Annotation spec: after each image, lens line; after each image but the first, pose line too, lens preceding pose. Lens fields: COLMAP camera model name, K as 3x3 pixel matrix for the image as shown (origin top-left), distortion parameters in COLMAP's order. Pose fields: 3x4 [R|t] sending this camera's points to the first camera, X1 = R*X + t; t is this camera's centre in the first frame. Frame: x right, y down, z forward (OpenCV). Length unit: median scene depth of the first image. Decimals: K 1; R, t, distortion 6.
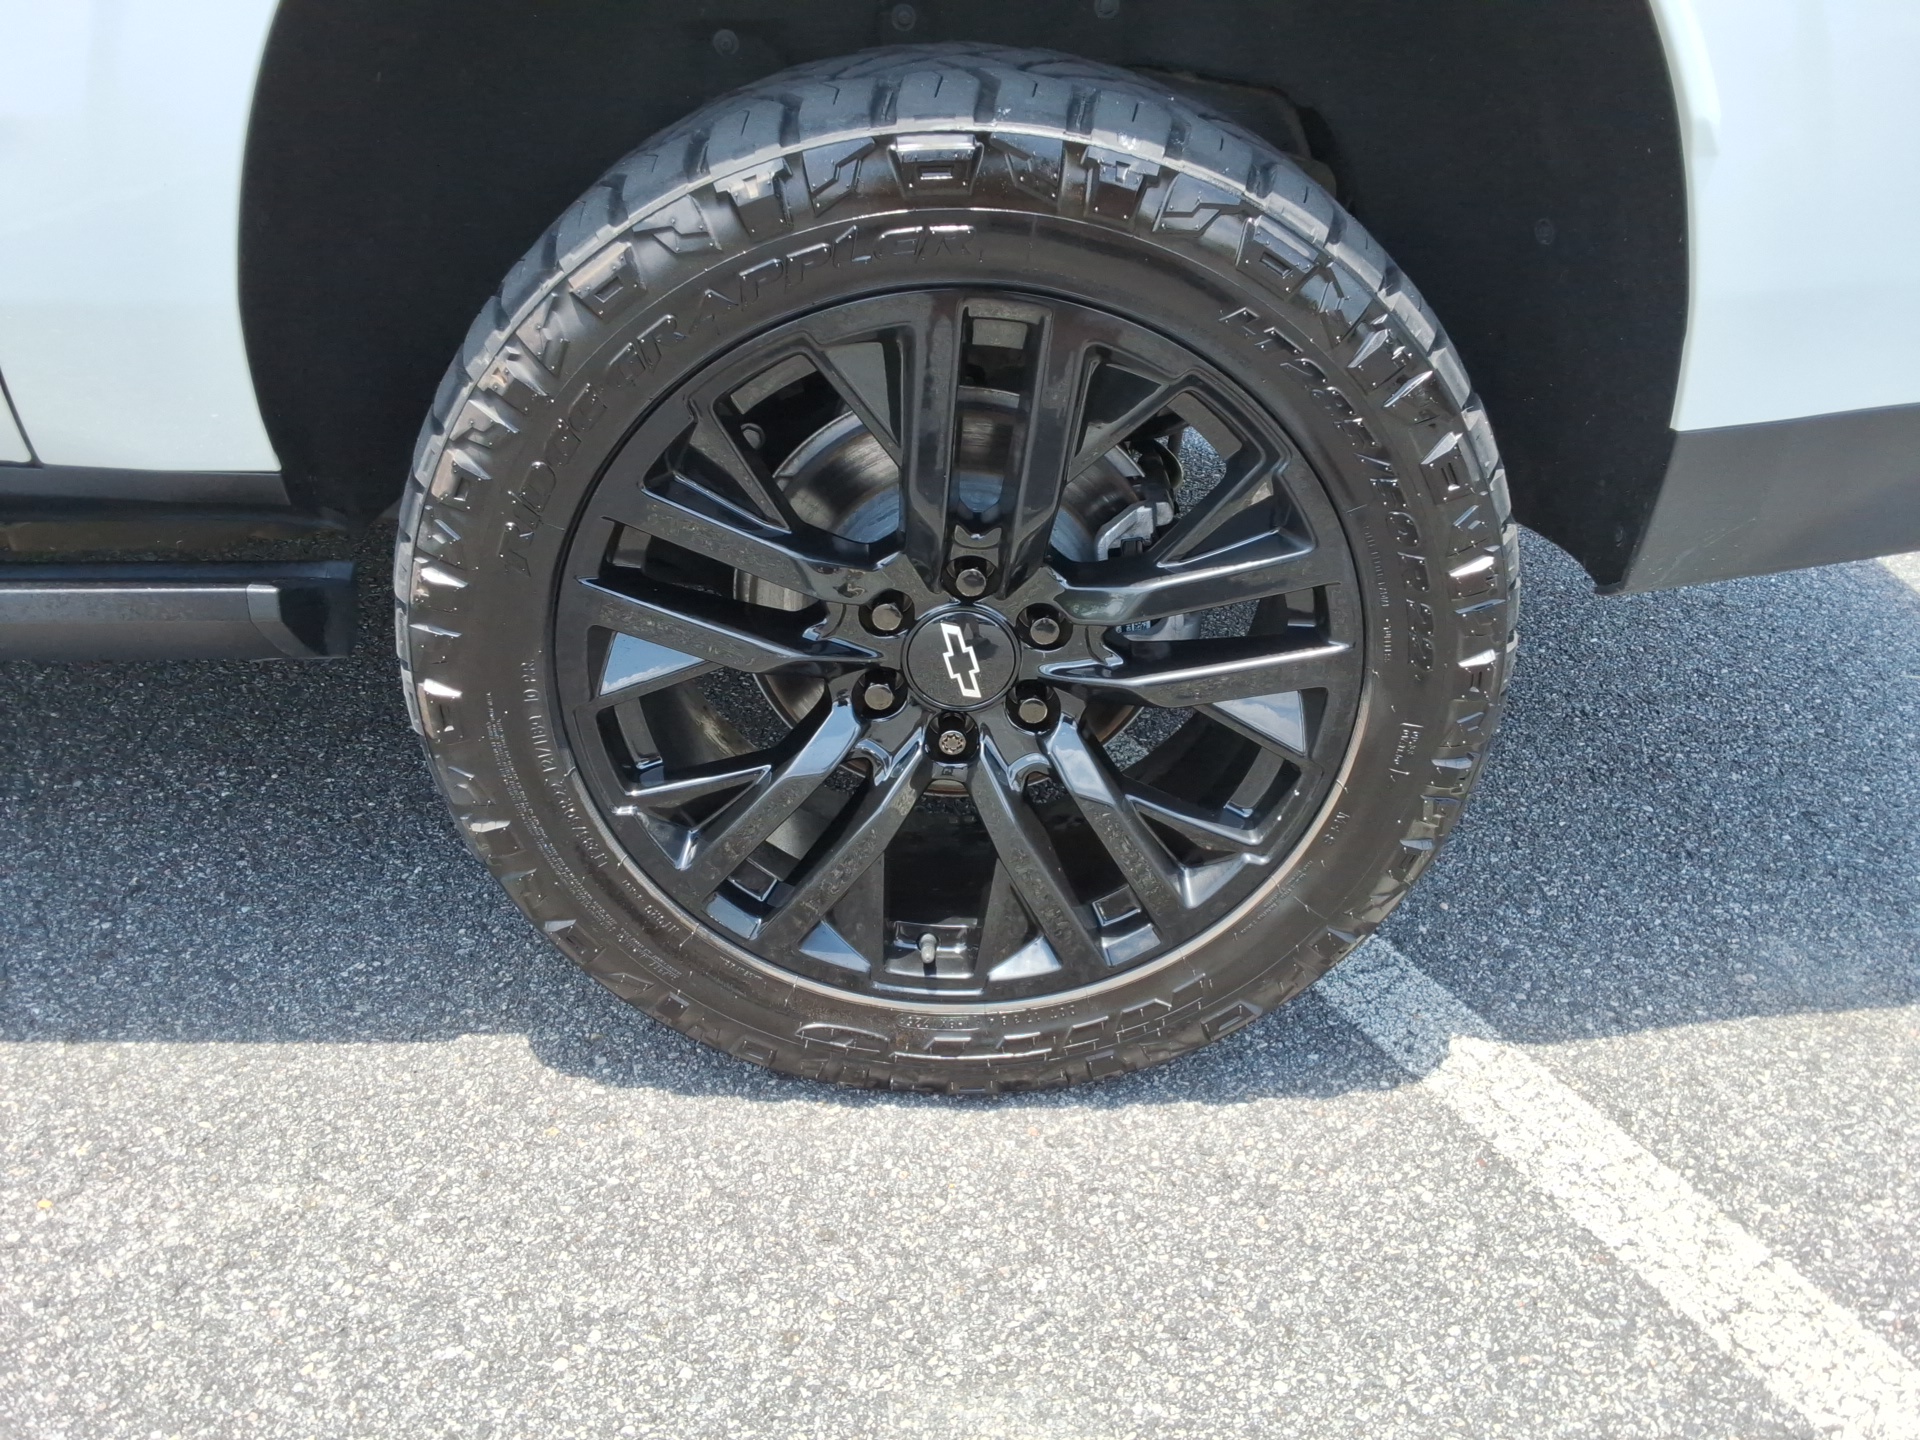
lens RADIAL K [[1548.7, 0, 977.6], [0, 1548.7, 703.3], [0, 0, 1]] dist [0.110261, -0.184938]
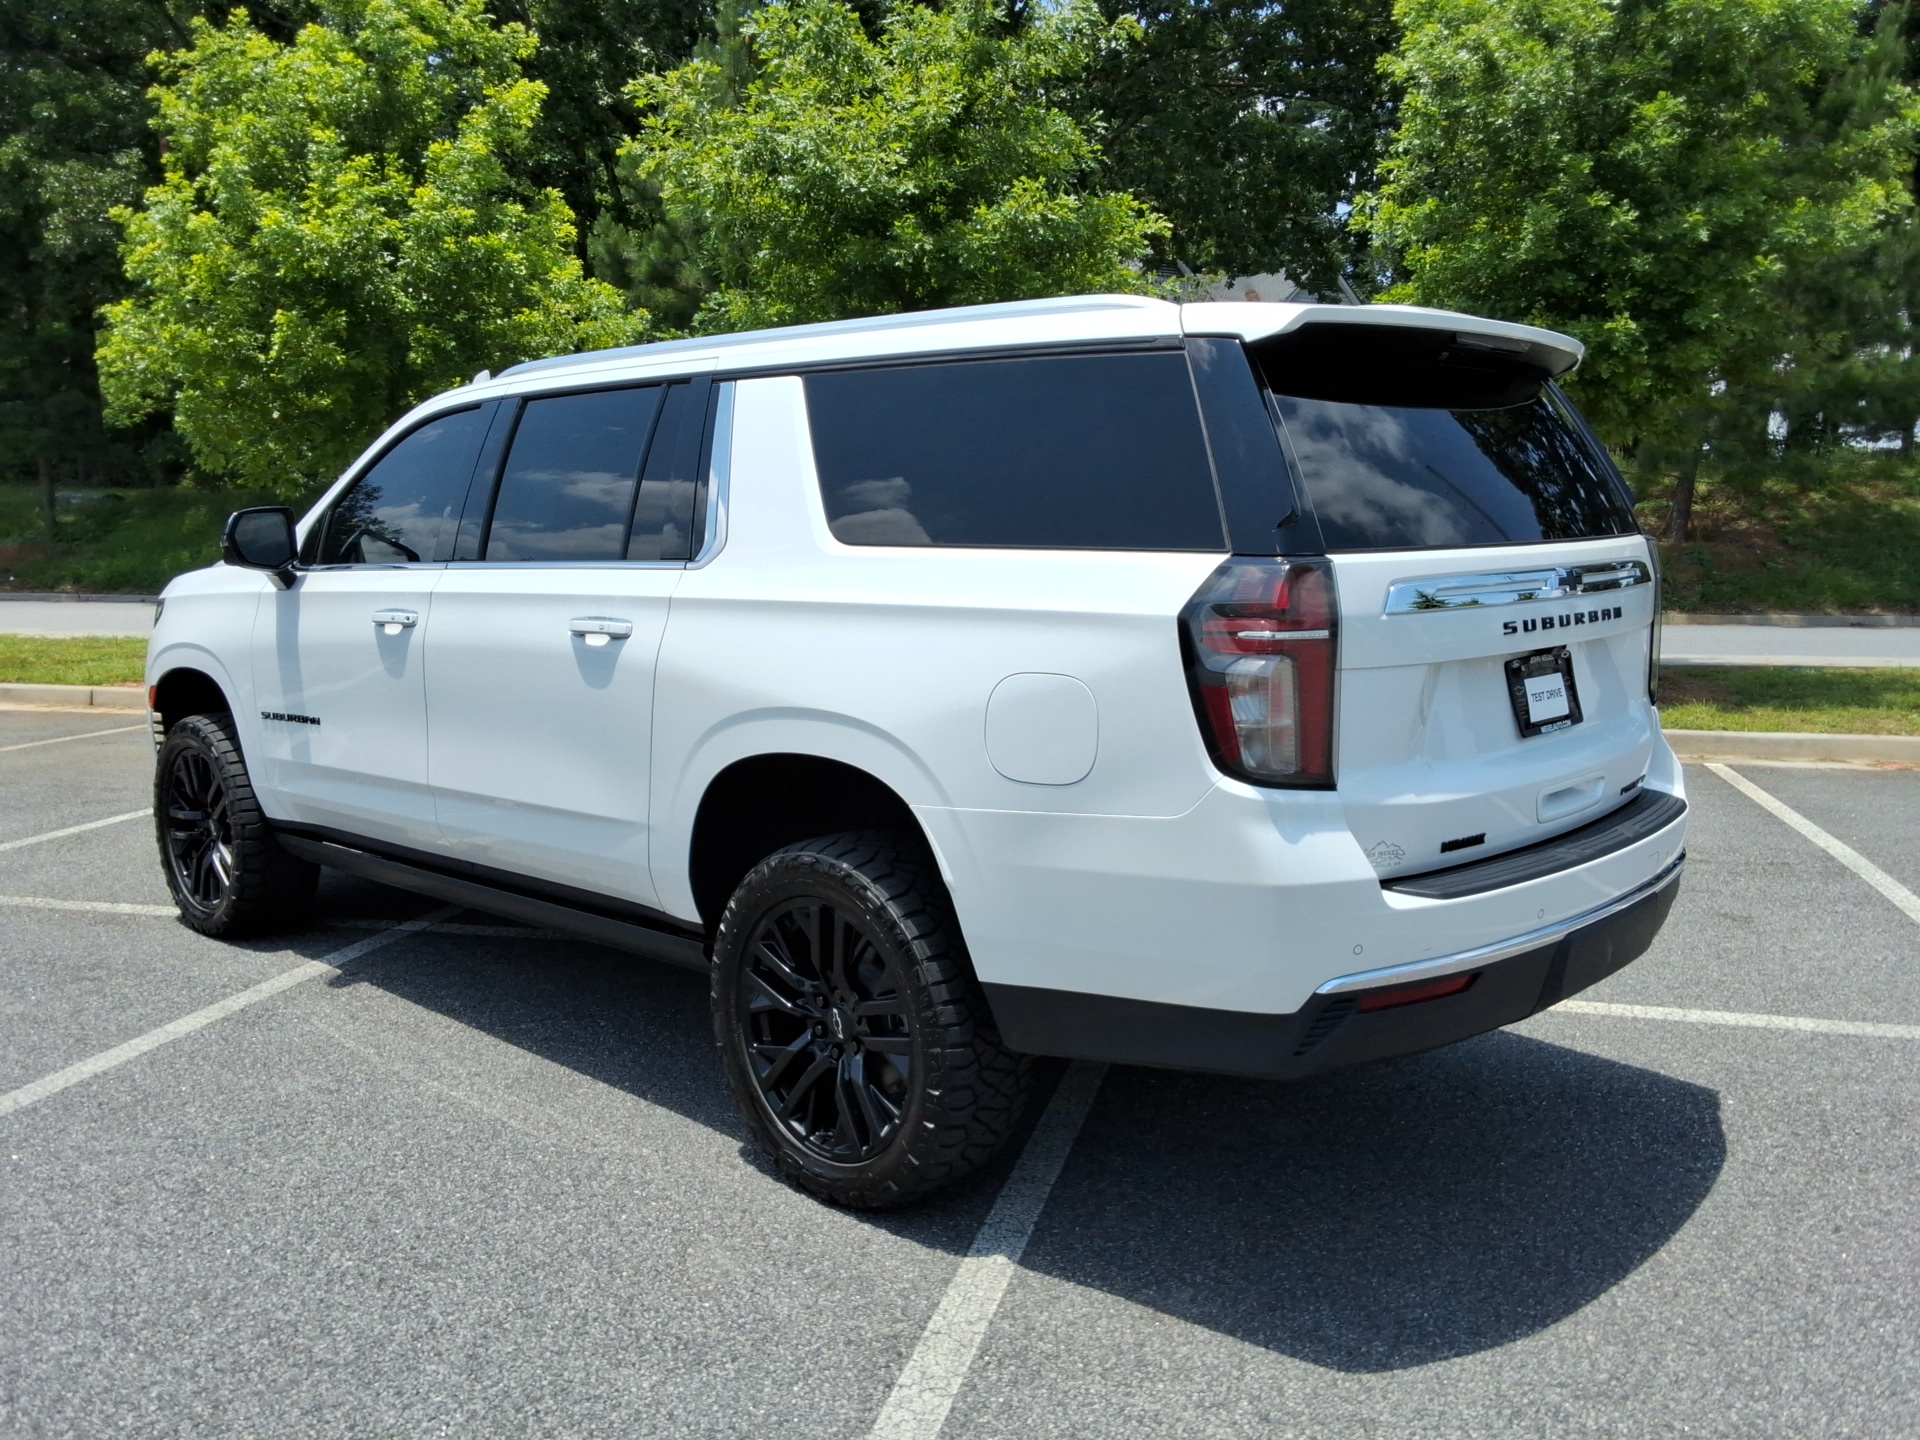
lens RADIAL K [[1548.7, 0, 977.6], [0, 1548.7, 703.3], [0, 0, 1]] dist [0.110261, -0.184938]
pose [[0.712957, 0.052352, -0.699250, 2.009300], [-0.315916, 0.914250, -0.253660, 0.073696], [0.626010, 0.401753, 0.668360, -0.952883]]
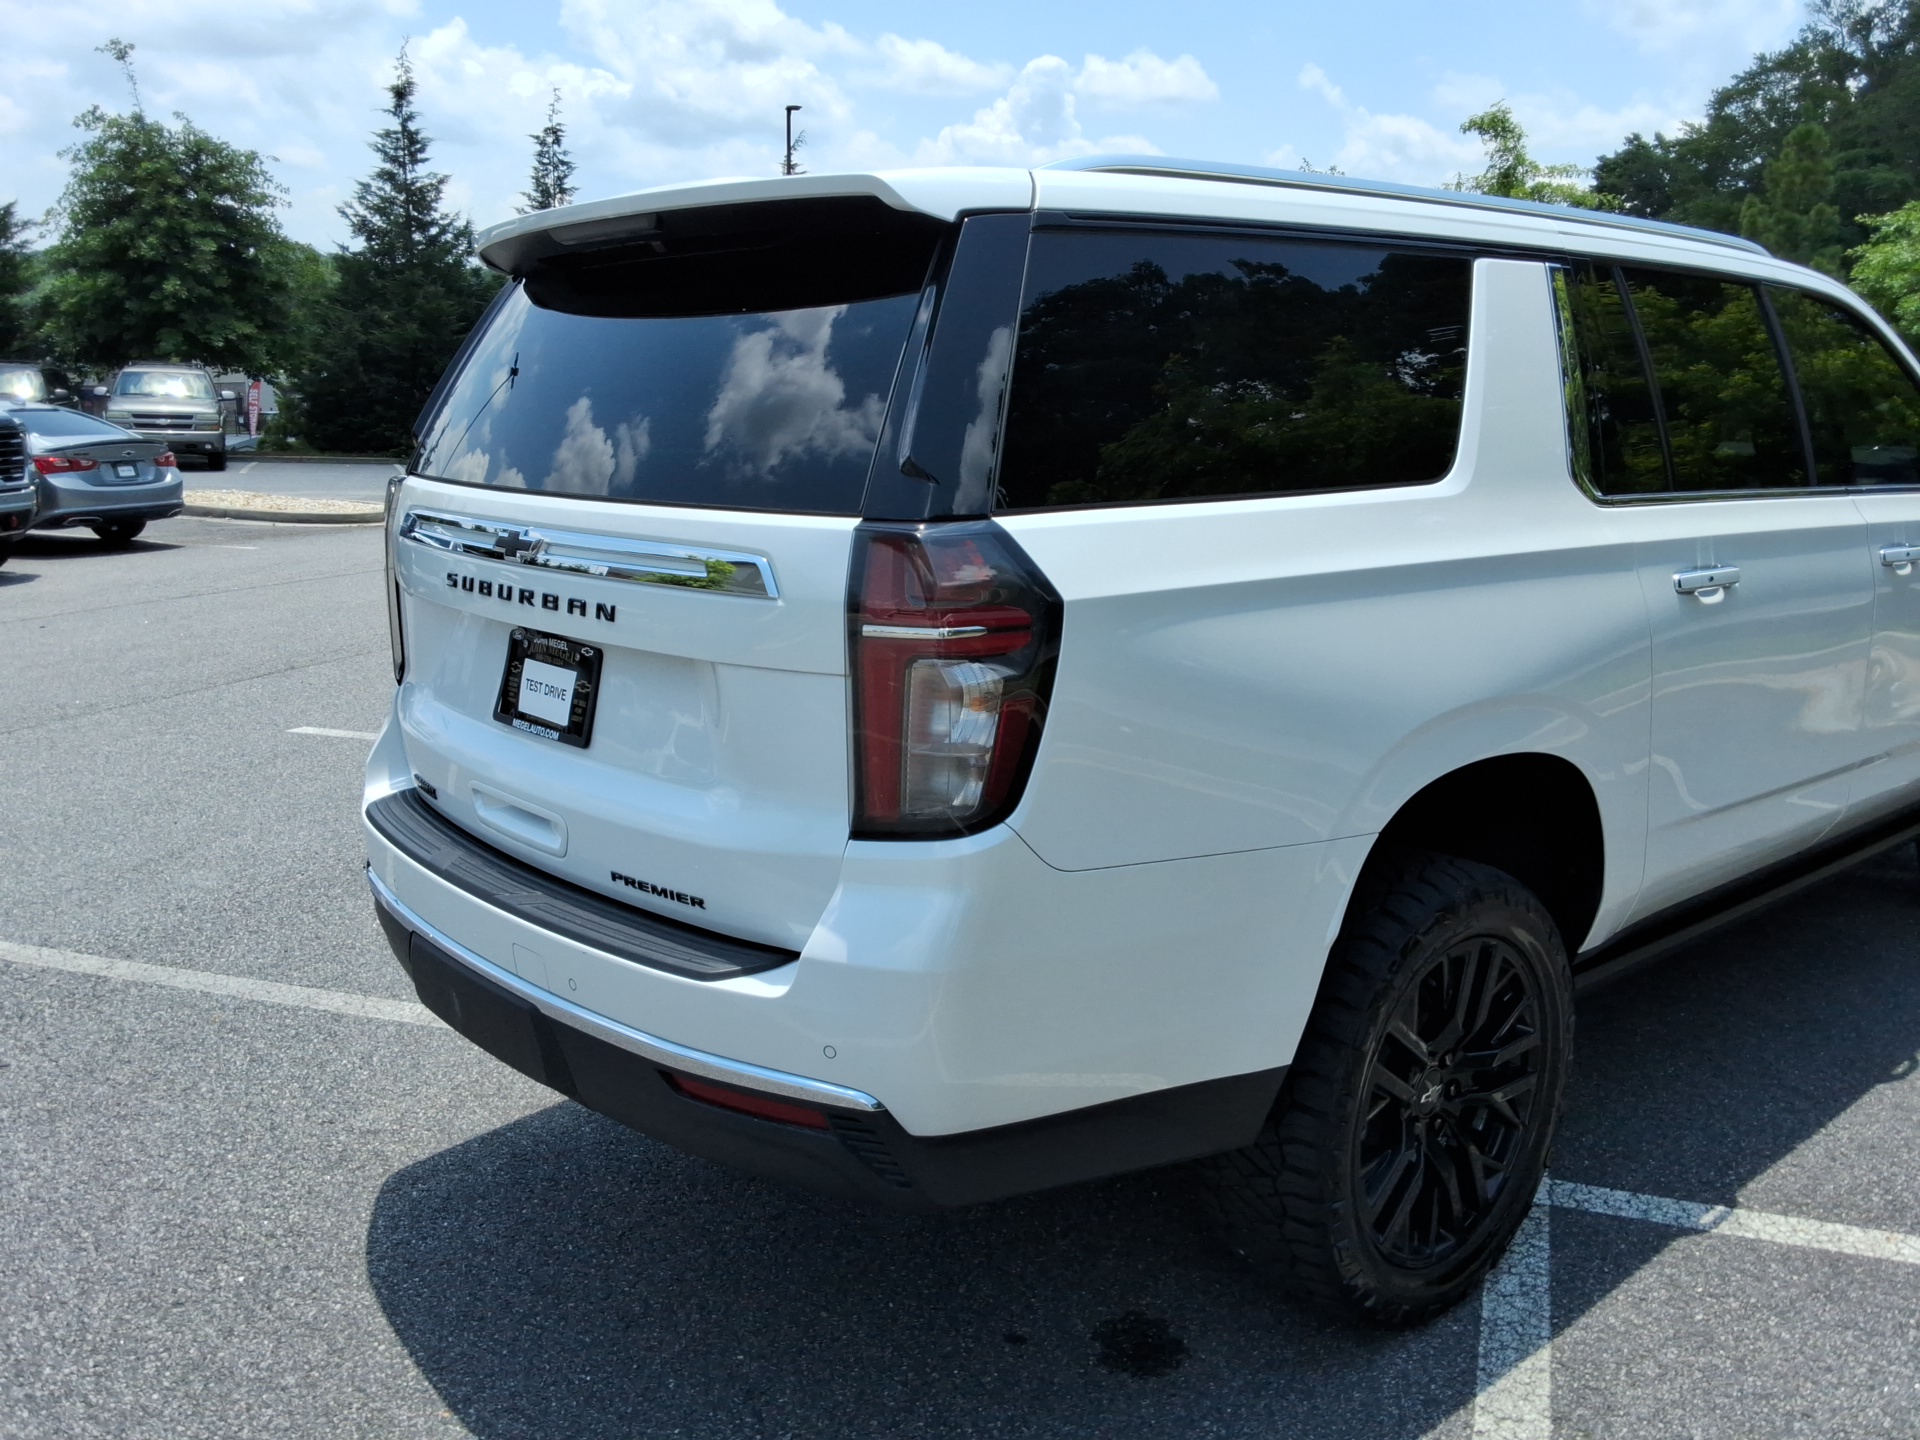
lens RADIAL K [[1548.7, 0, 977.6], [0, 1548.7, 703.3], [0, 0, 1]] dist [0.110261, -0.184938]
pose [[-0.762866, 0.094434, -0.639623, 1.743382], [-0.336251, 0.787022, 0.517236, -2.034714], [0.552242, 0.609655, -0.568638, 2.698109]]
